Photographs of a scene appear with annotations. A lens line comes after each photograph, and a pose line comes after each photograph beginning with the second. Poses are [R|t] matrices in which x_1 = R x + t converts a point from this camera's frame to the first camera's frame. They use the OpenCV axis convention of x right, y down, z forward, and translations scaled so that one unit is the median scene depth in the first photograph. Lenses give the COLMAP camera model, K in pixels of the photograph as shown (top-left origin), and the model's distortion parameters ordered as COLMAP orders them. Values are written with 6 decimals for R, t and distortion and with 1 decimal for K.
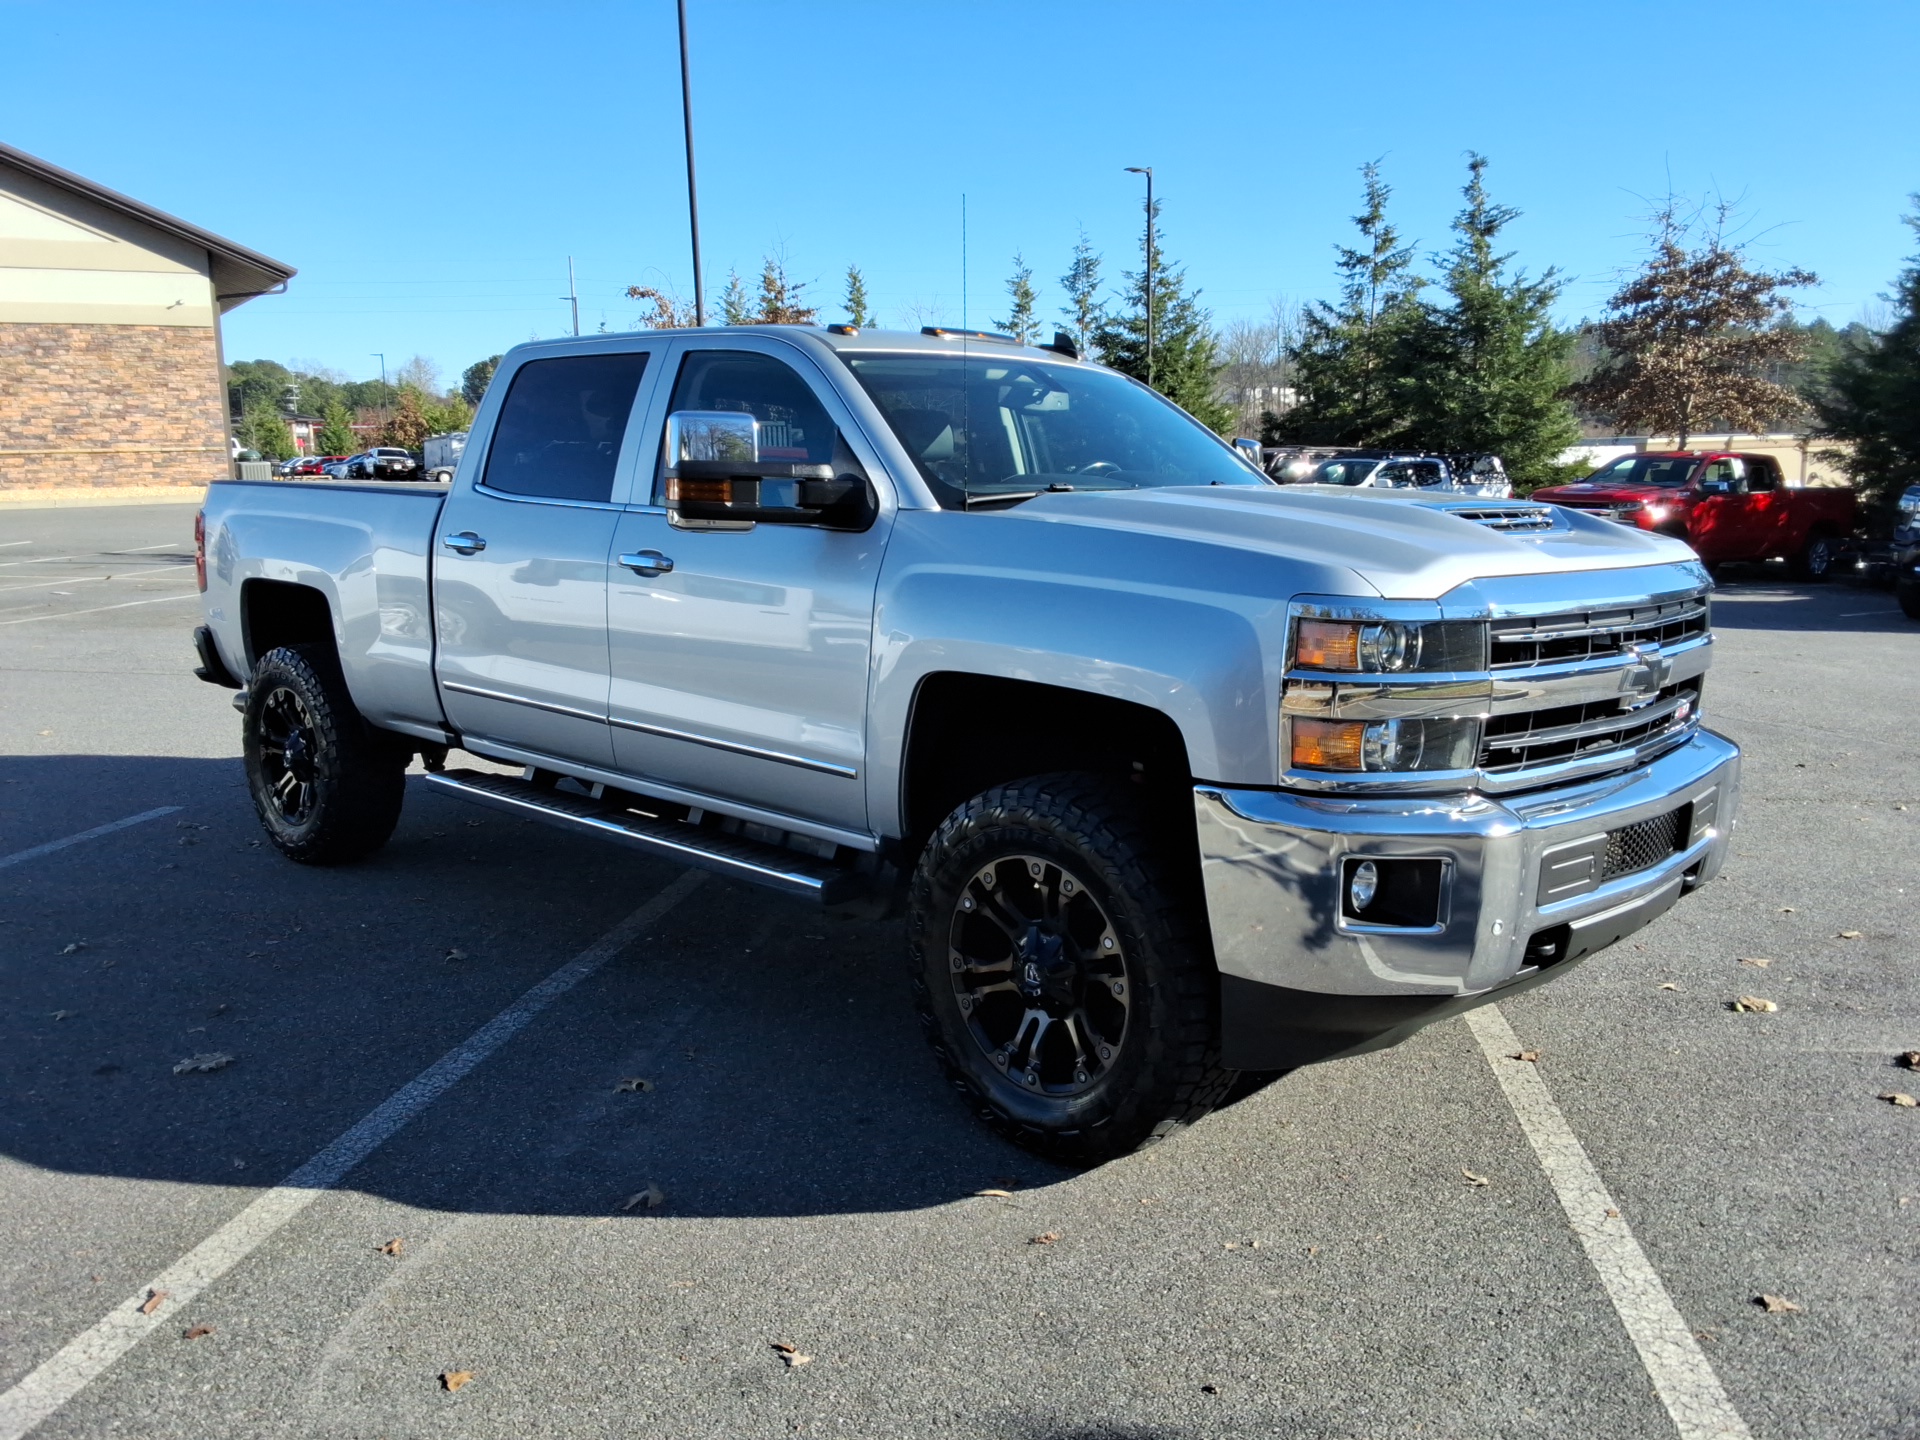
lens RADIAL K [[1538.9, 0, 965.2], [0, 1538.9, 704.7], [0, 0, 1]] dist [0.103663, -0.169400]
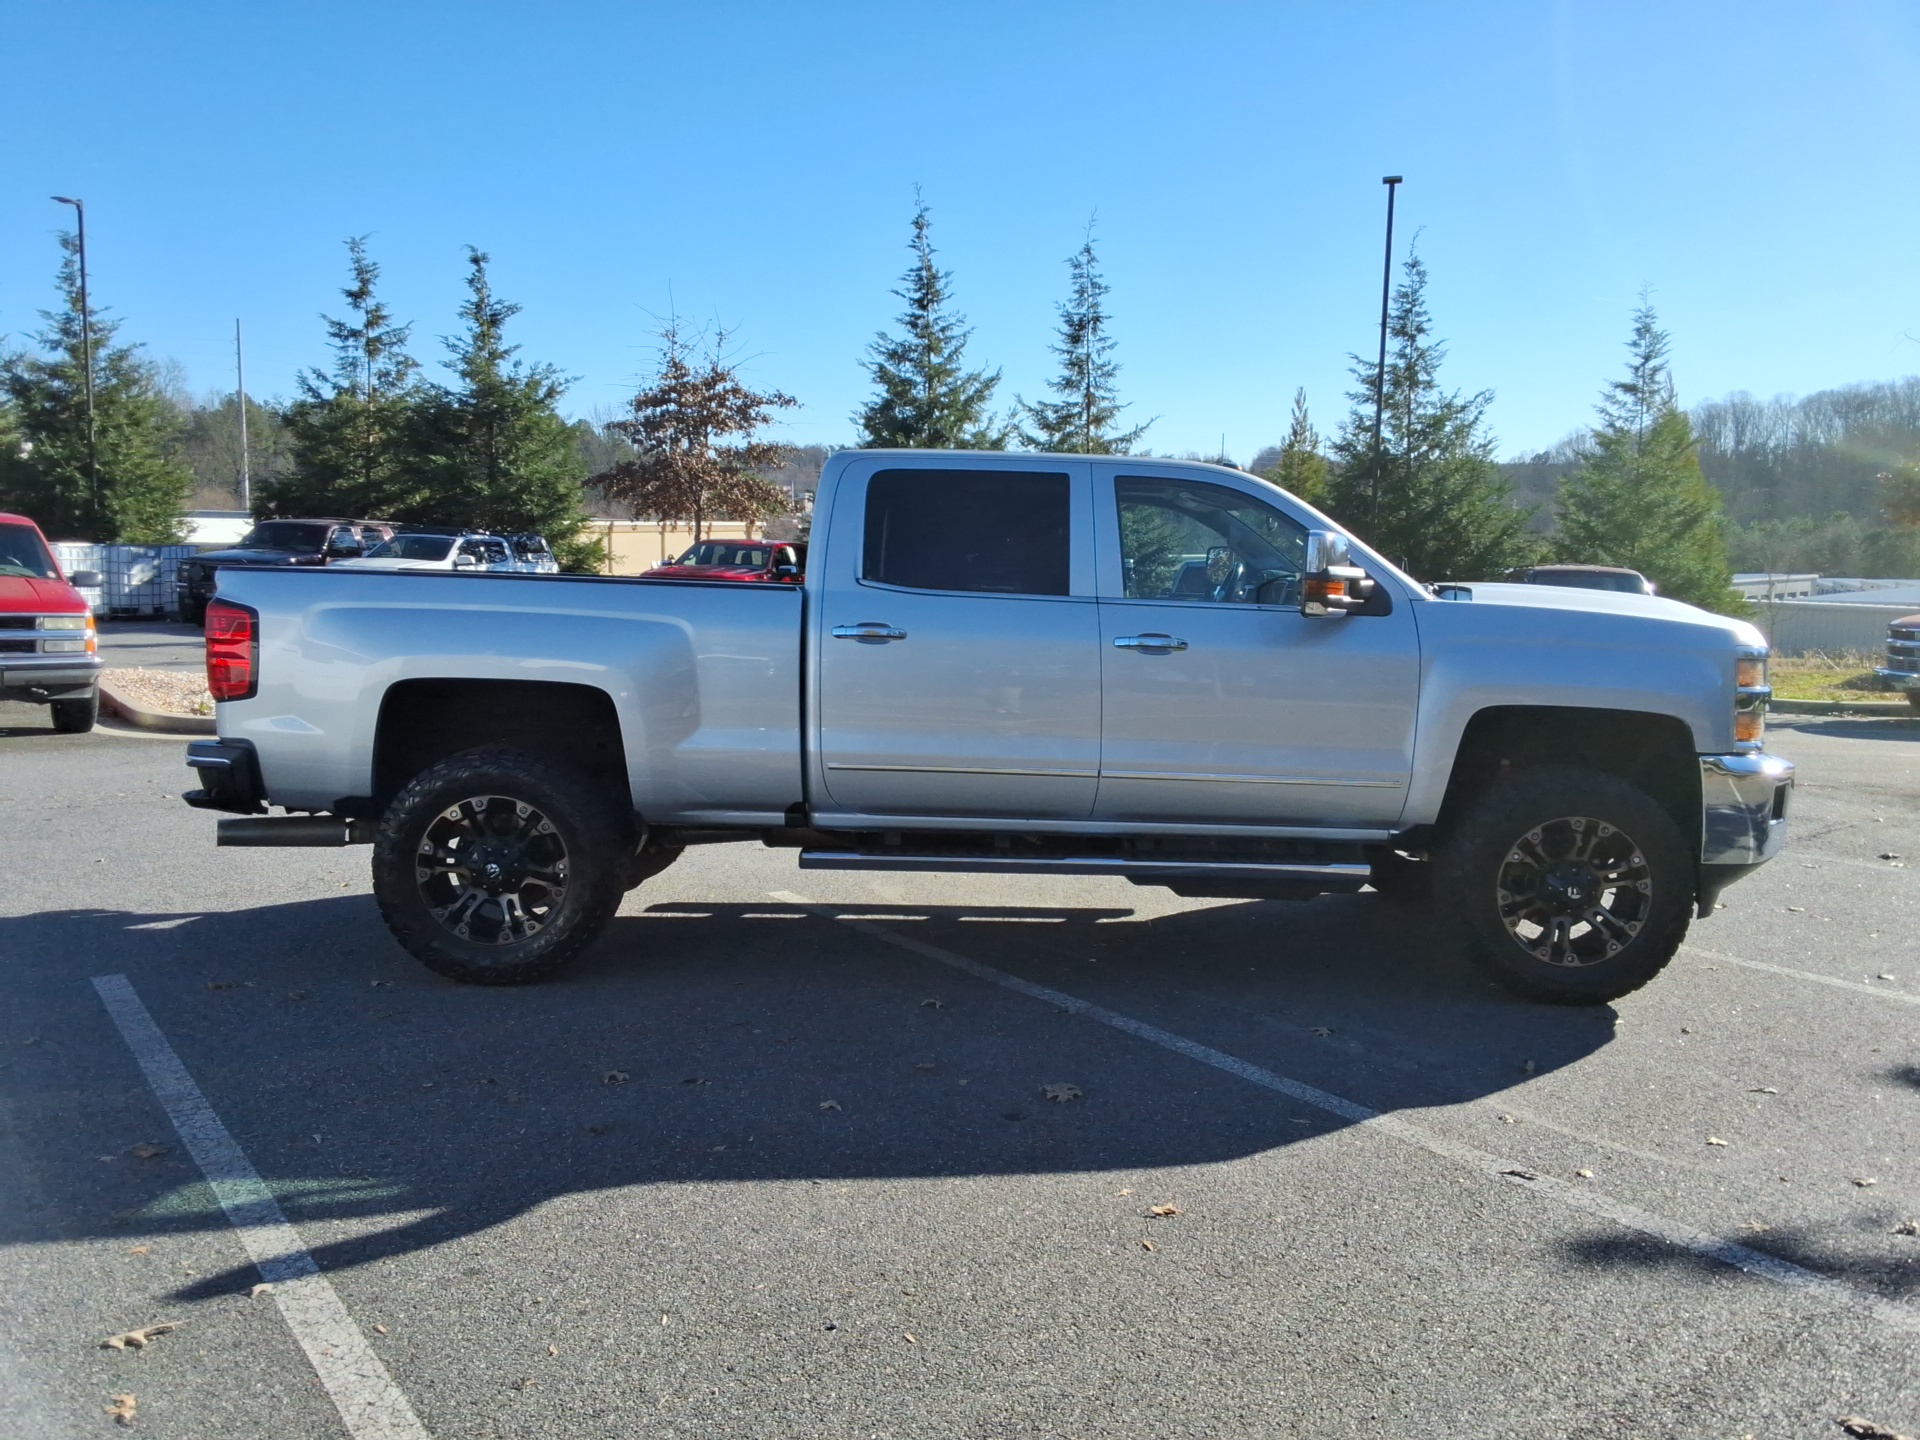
lens RADIAL K [[1538.9, 0, 965.2], [0, 1538.9, 704.7], [0, 0, 1]] dist [0.103663, -0.169400]
pose [[0.726503, -0.050959, 0.685271, -0.171064], [0.082095, 0.996541, -0.012930, -0.005460], [-0.682242, 0.065651, 0.728173, 0.027933]]
